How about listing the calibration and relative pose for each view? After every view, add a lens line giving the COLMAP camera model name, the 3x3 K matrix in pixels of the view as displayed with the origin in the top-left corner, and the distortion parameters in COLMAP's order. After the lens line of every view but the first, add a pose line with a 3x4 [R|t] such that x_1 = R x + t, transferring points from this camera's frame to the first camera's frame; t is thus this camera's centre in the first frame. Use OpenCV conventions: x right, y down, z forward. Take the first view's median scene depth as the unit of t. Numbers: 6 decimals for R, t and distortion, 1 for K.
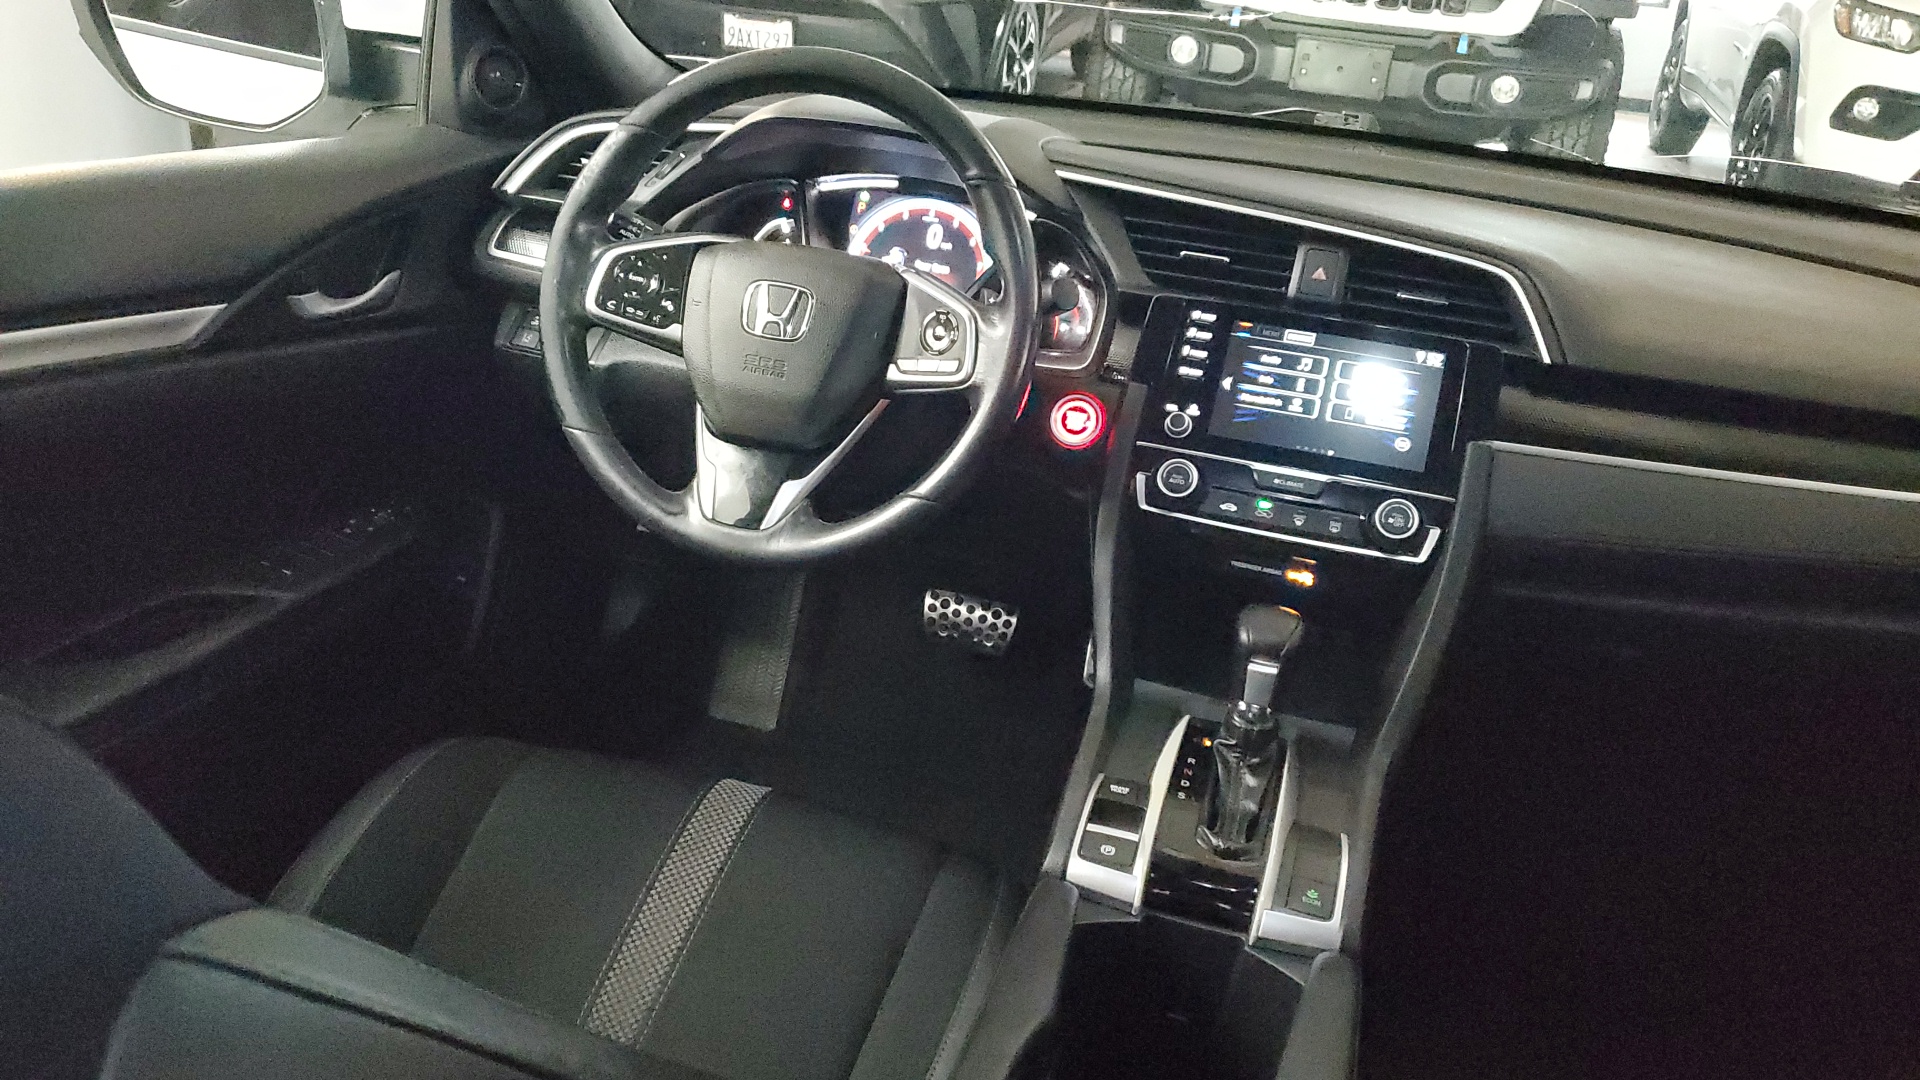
lens RADIAL K [[1399.5, 0, 952.8], [0, 1399.5, 543.0], [0, 0, 1]] dist [0.118085, -0.001071]
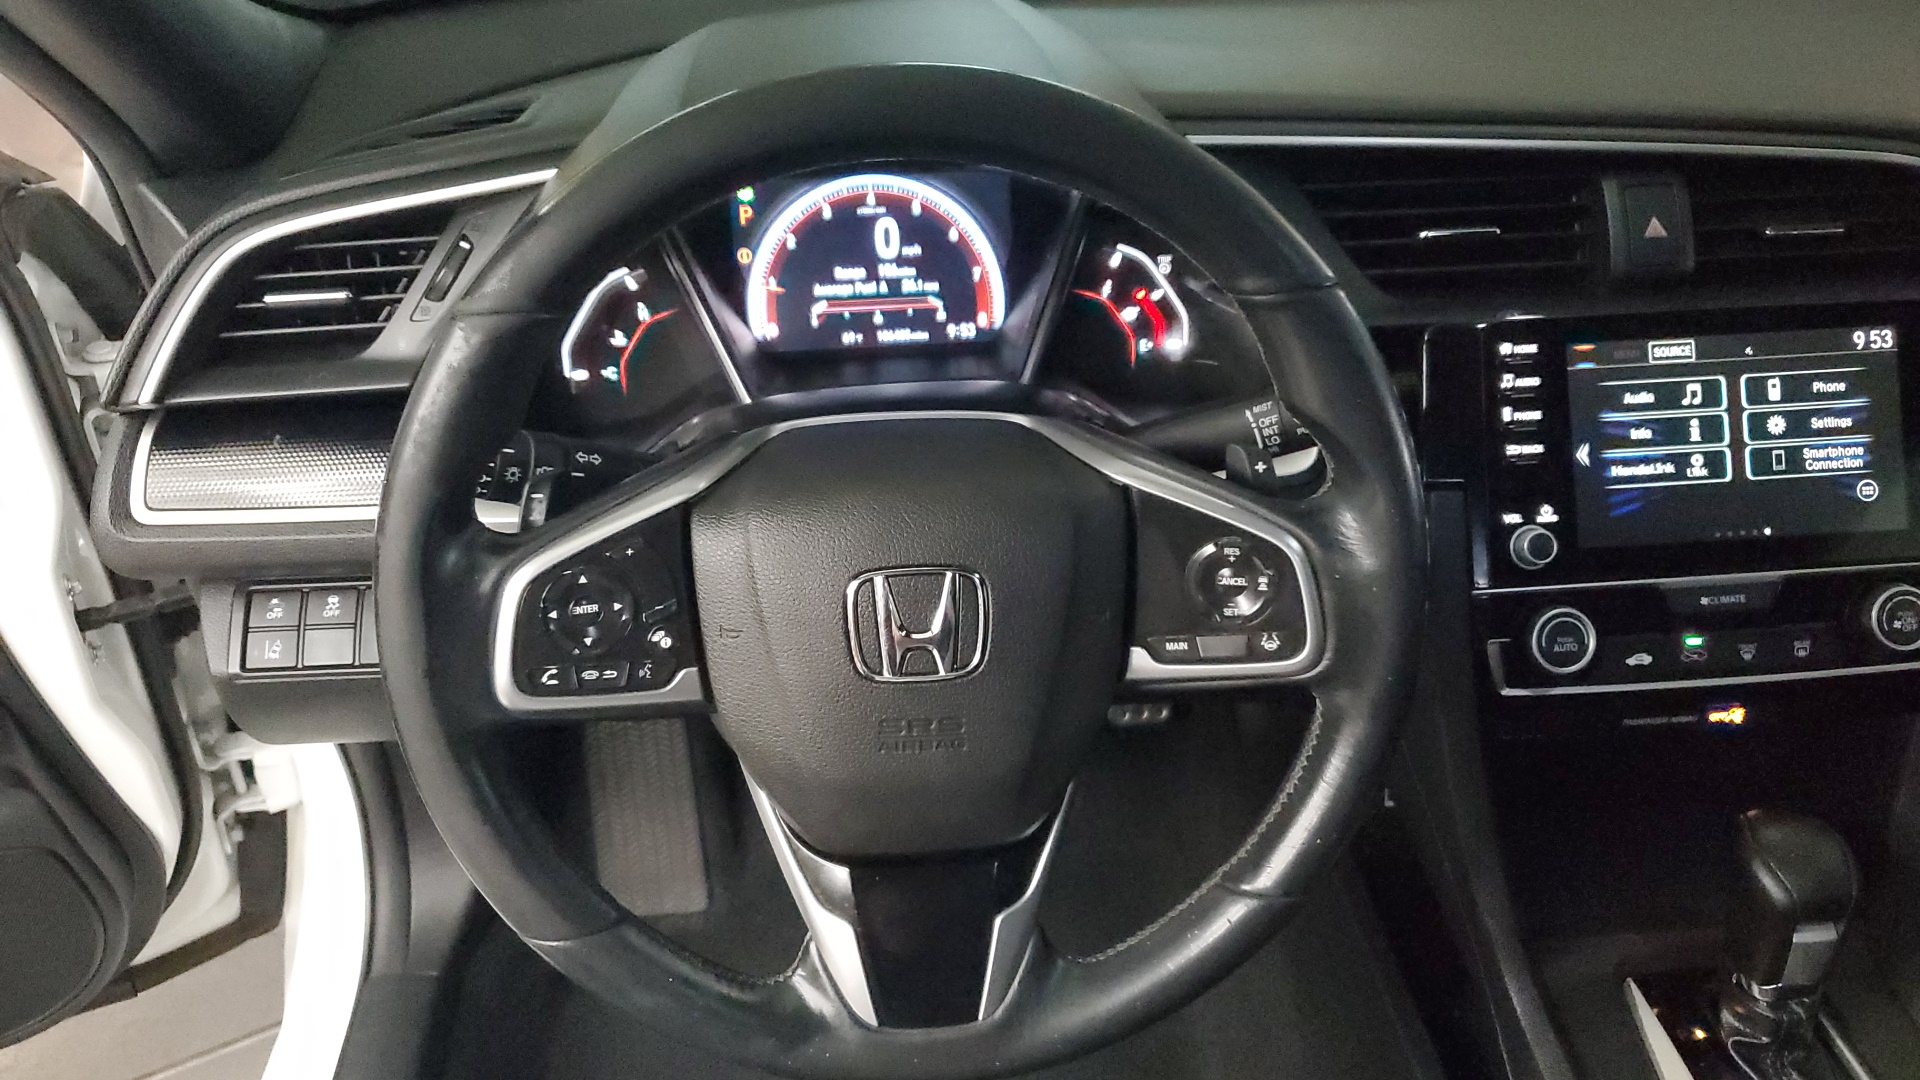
lens RADIAL K [[1449.9, 0, 957.8], [0, 1449.9, 562.6], [0, 0, 1]] dist [0.036625, -0.000646]
pose [[0.922375, -0.293878, 0.250718, -0.222122], [0.235863, 0.942452, 0.236964, -0.283443], [-0.305928, -0.159435, 0.938610, 0.497751]]
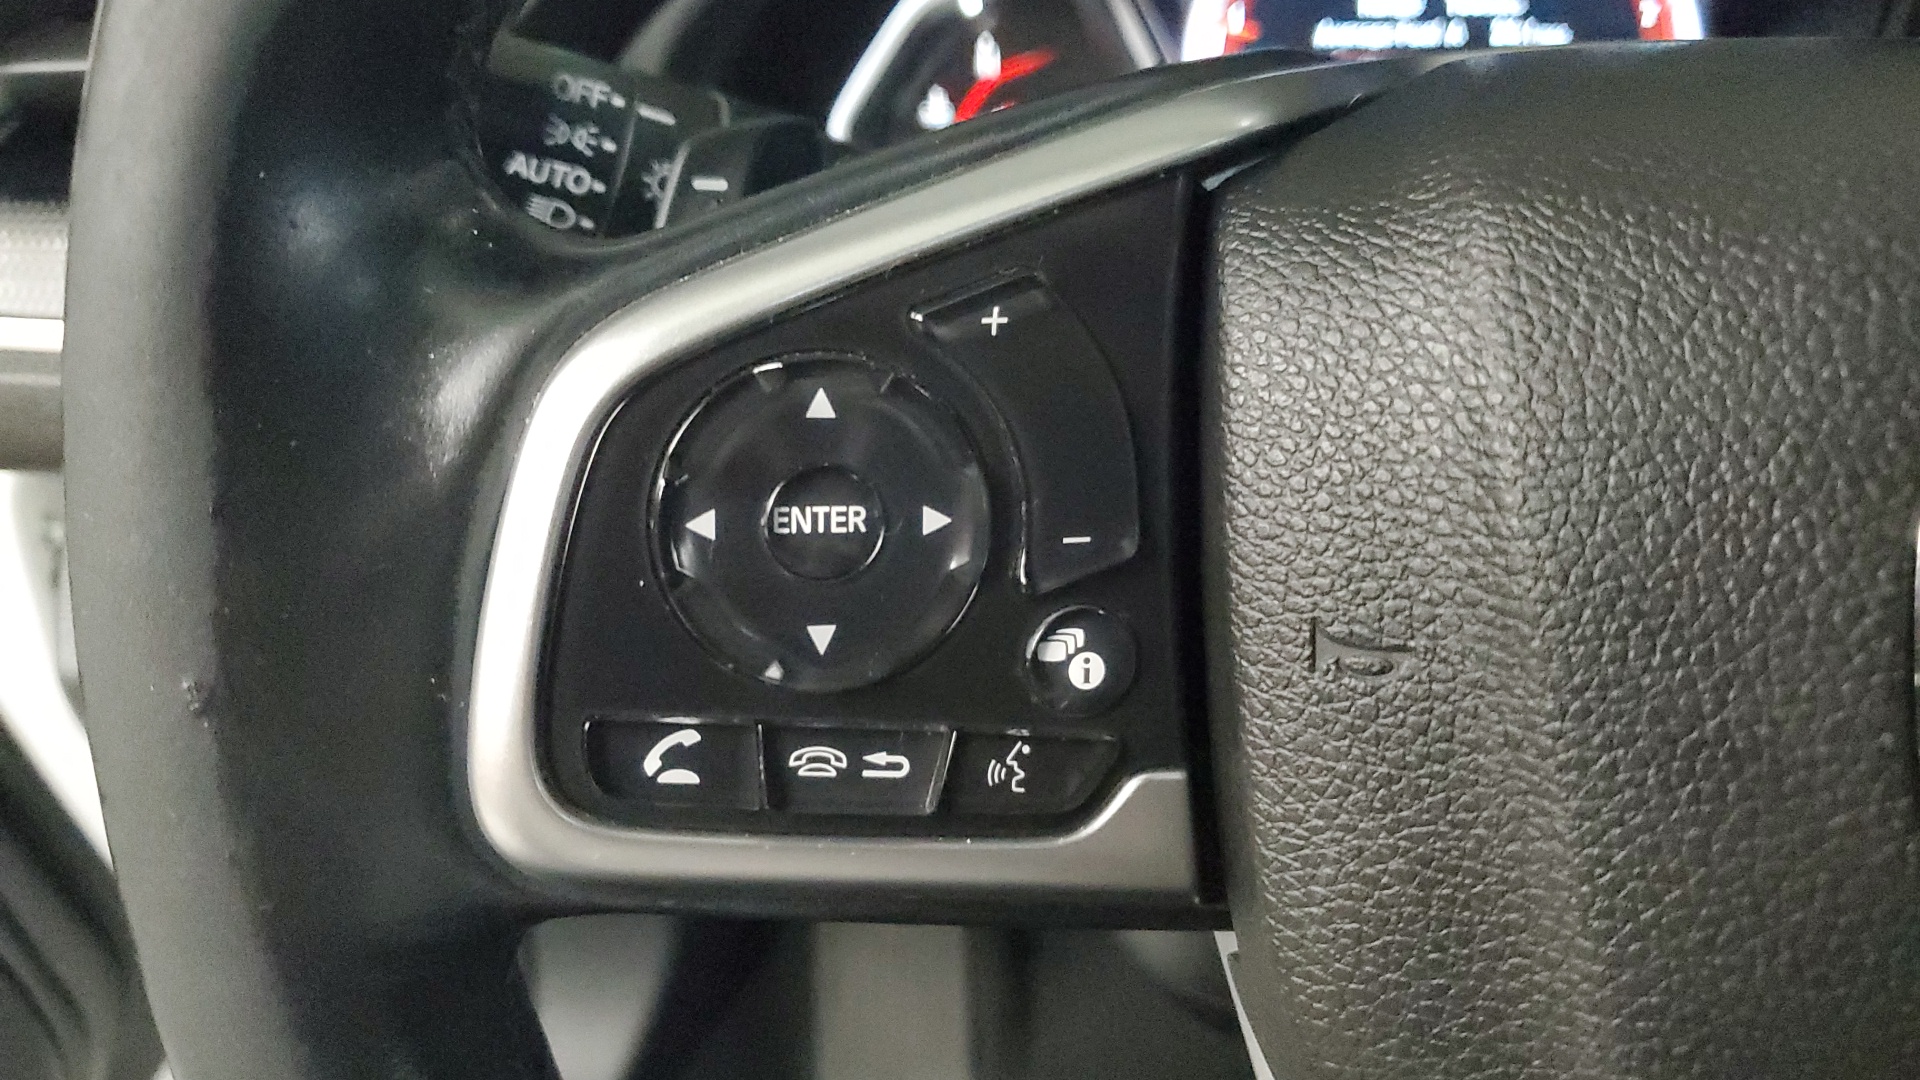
lens RADIAL K [[1449.9, 0, 957.8], [0, 1449.9, 562.6], [0, 0, 1]] dist [0.036625, -0.000646]
pose [[0.972206, -0.207869, 0.107733, -0.222622], [0.192501, 0.971611, 0.137531, -0.195847], [-0.133263, -0.112969, 0.984621, 0.853348]]
